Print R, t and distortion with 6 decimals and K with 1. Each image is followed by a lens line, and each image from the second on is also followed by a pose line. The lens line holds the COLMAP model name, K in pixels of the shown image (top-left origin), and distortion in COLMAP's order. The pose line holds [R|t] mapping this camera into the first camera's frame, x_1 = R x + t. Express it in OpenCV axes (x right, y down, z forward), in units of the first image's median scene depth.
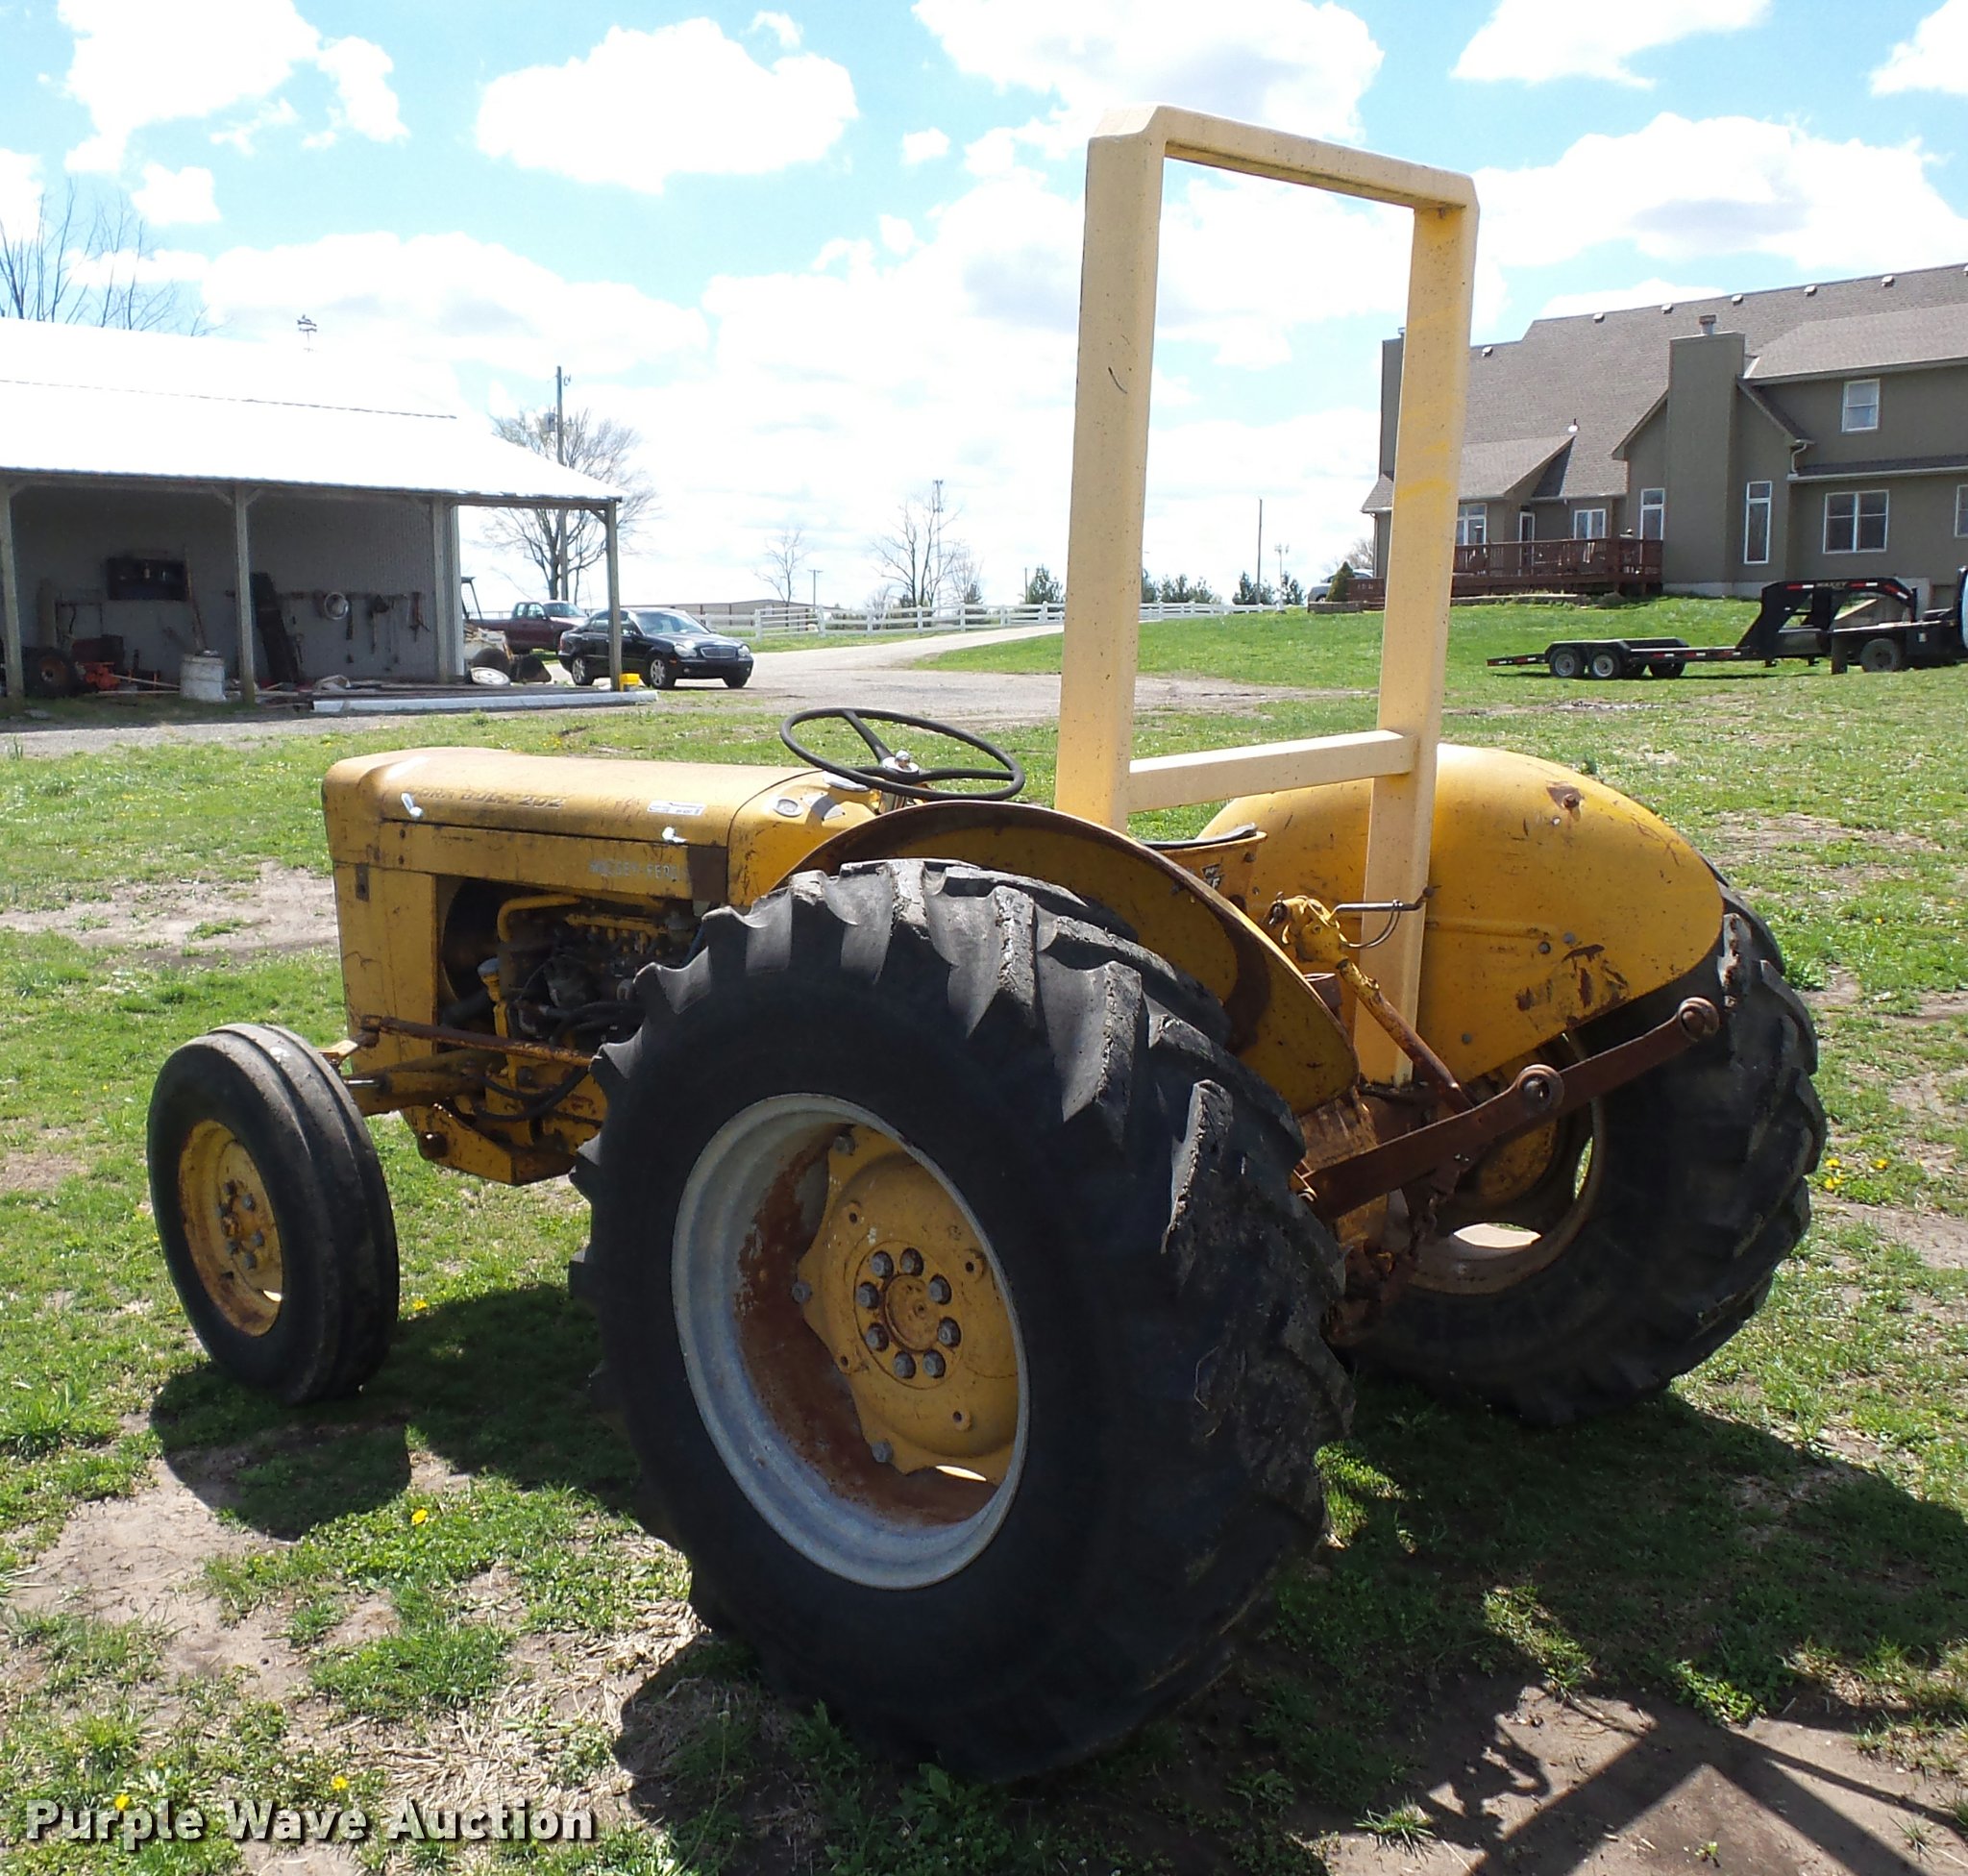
lens RADIAL K [[2115.9, 0, 932.9], [0, 2115.9, 926.4], [0, 0, 1]] dist [0.001147, 0.000000]
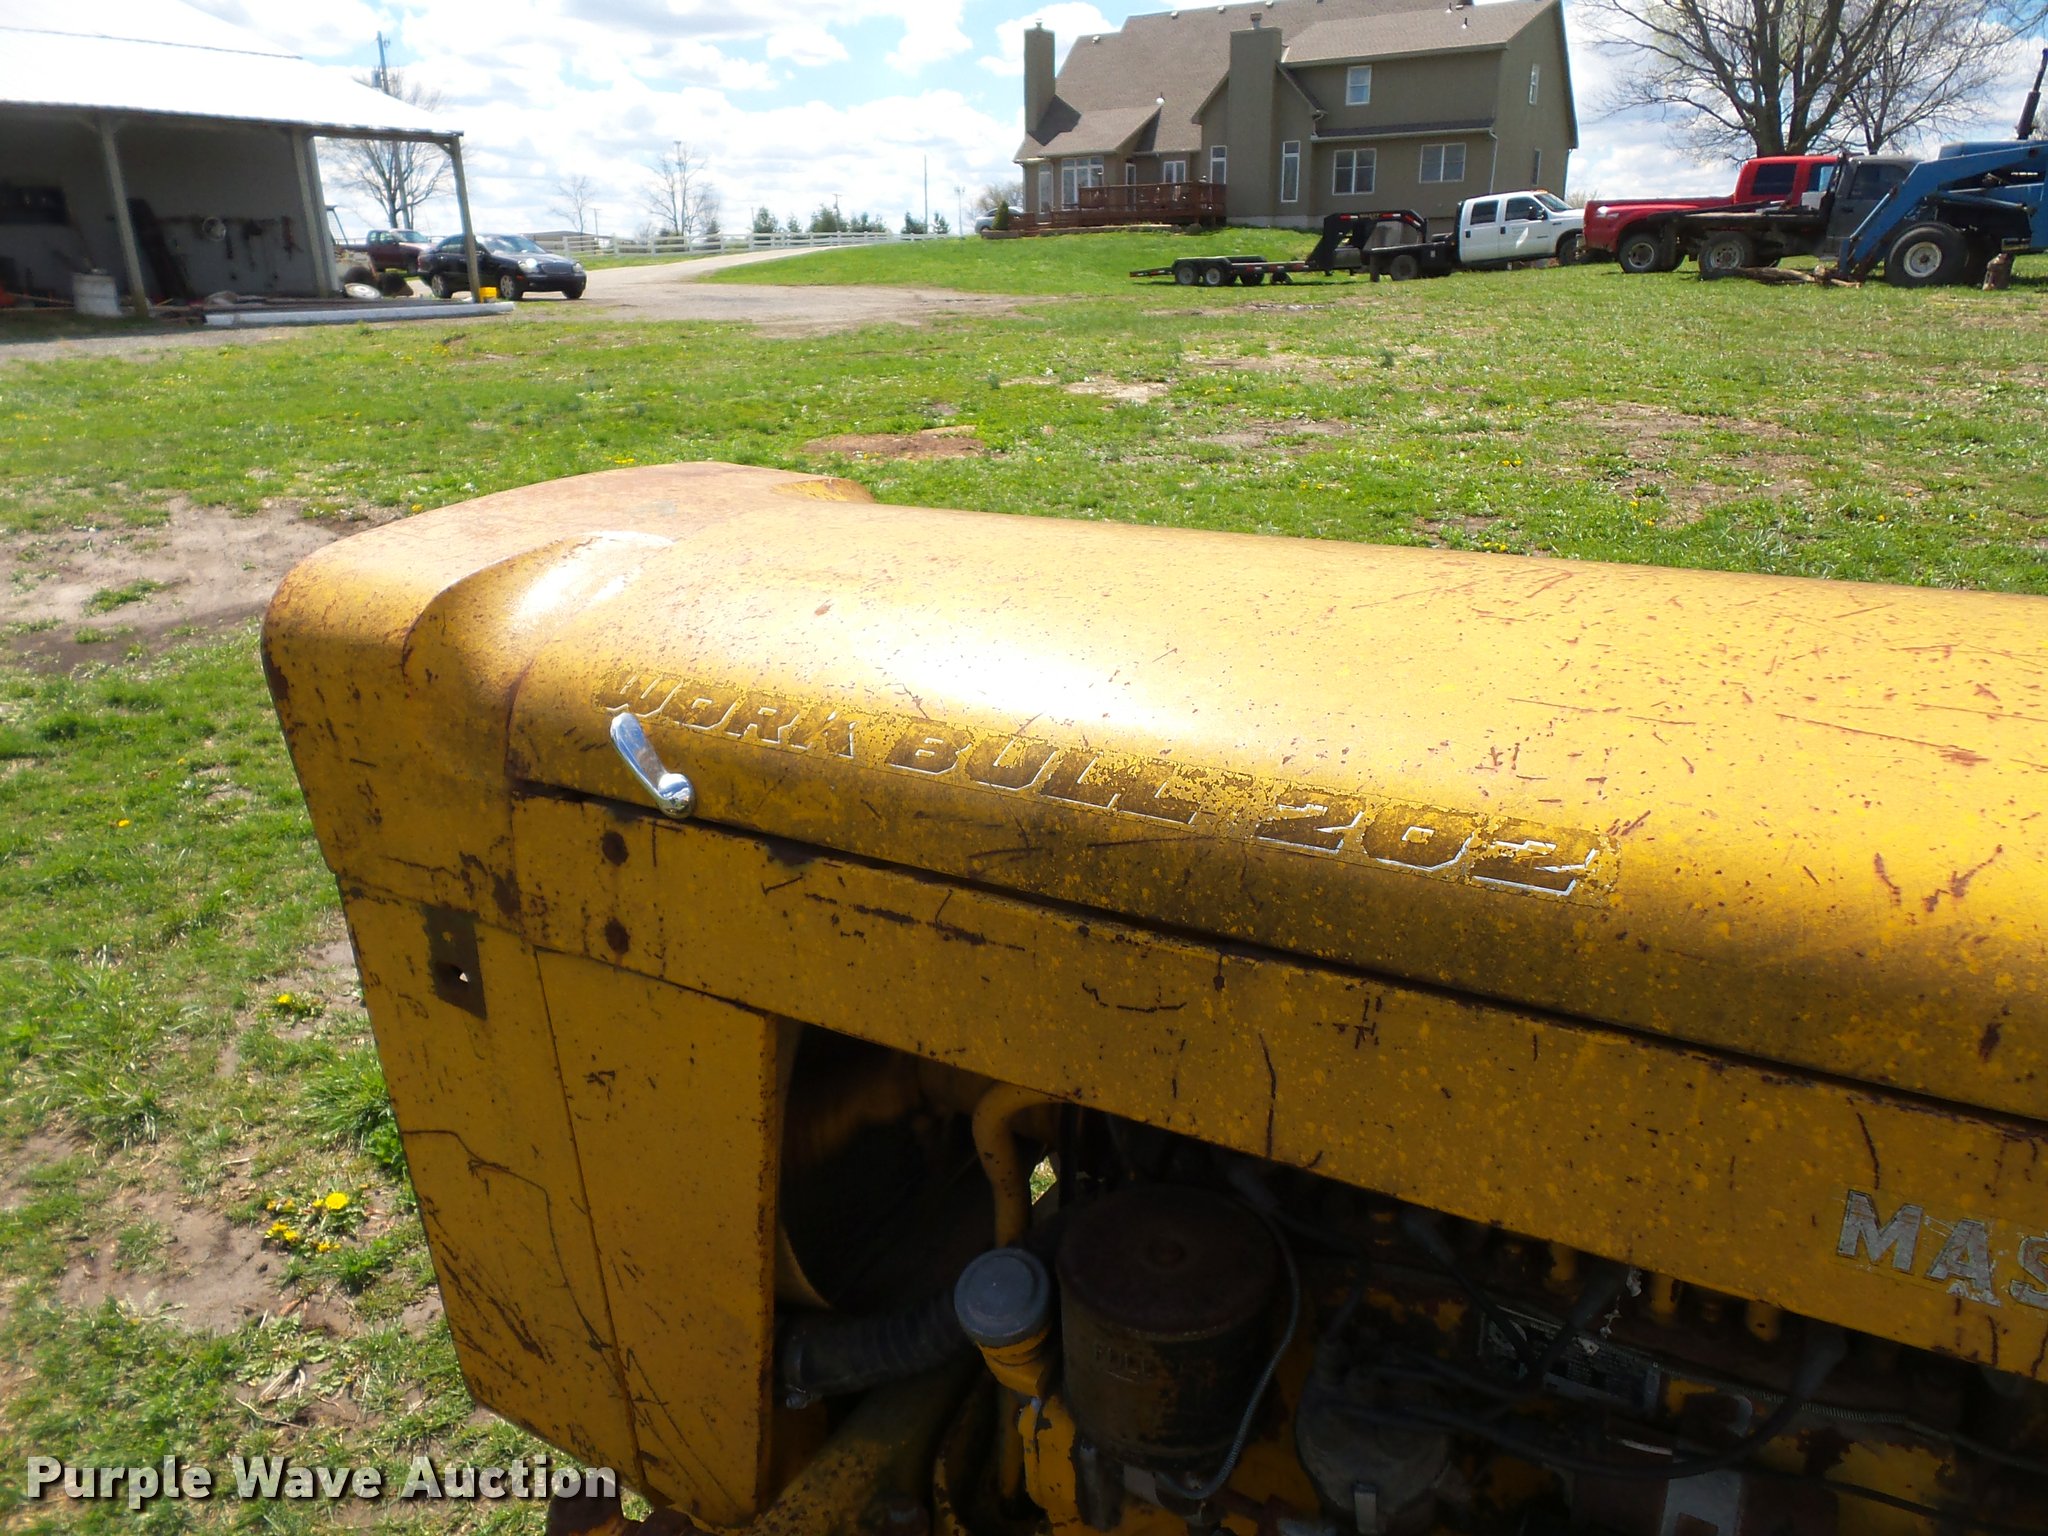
lens RADIAL K [[1408.0, 0, 1041.4], [0, 1408.0, 771.0], [0, 0, 1]] dist [0.005968, -0.011476]
pose [[0.973588, -0.081395, 0.213308, -0.291508], [0.034559, 0.976064, 0.214718, -0.112546], [-0.225680, -0.201675, 0.953098, 1.012297]]
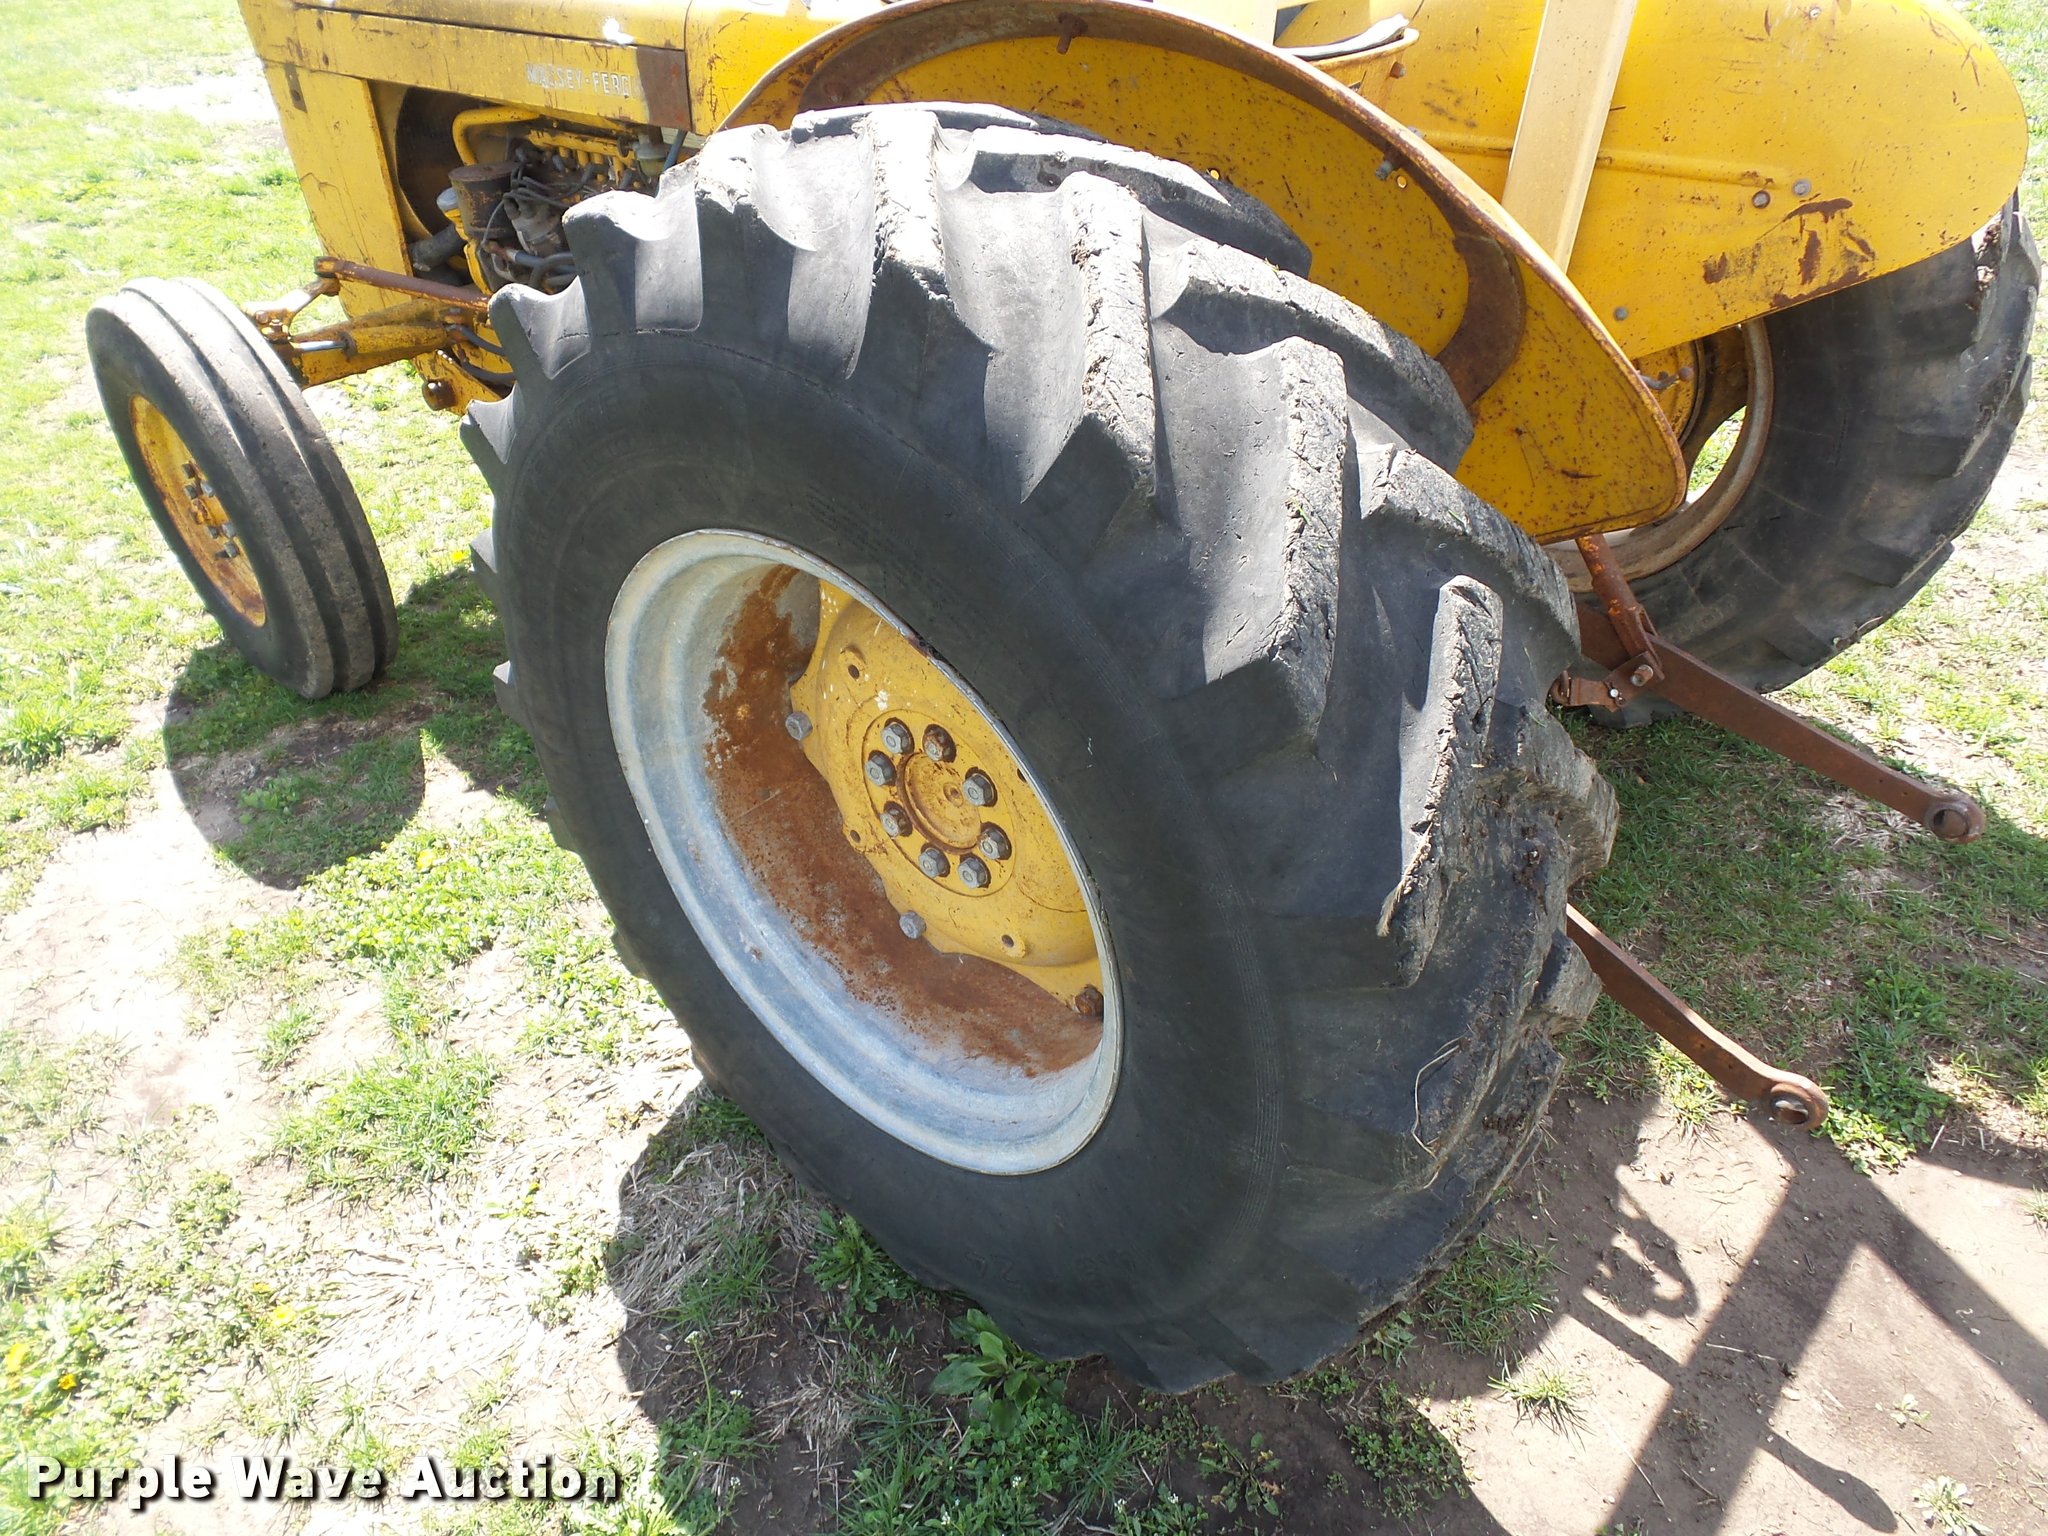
lens RADIAL K [[1408.0, 0, 1033.9], [0, 1408.0, 767.4], [0, 0, 1]] dist [0.005968, -0.011476]
pose [[0.999074, -0.022451, 0.036691, 0.003108], [0.003988, 0.897655, 0.440681, -0.030269], [-0.042830, -0.440127, 0.896914, 0.452233]]
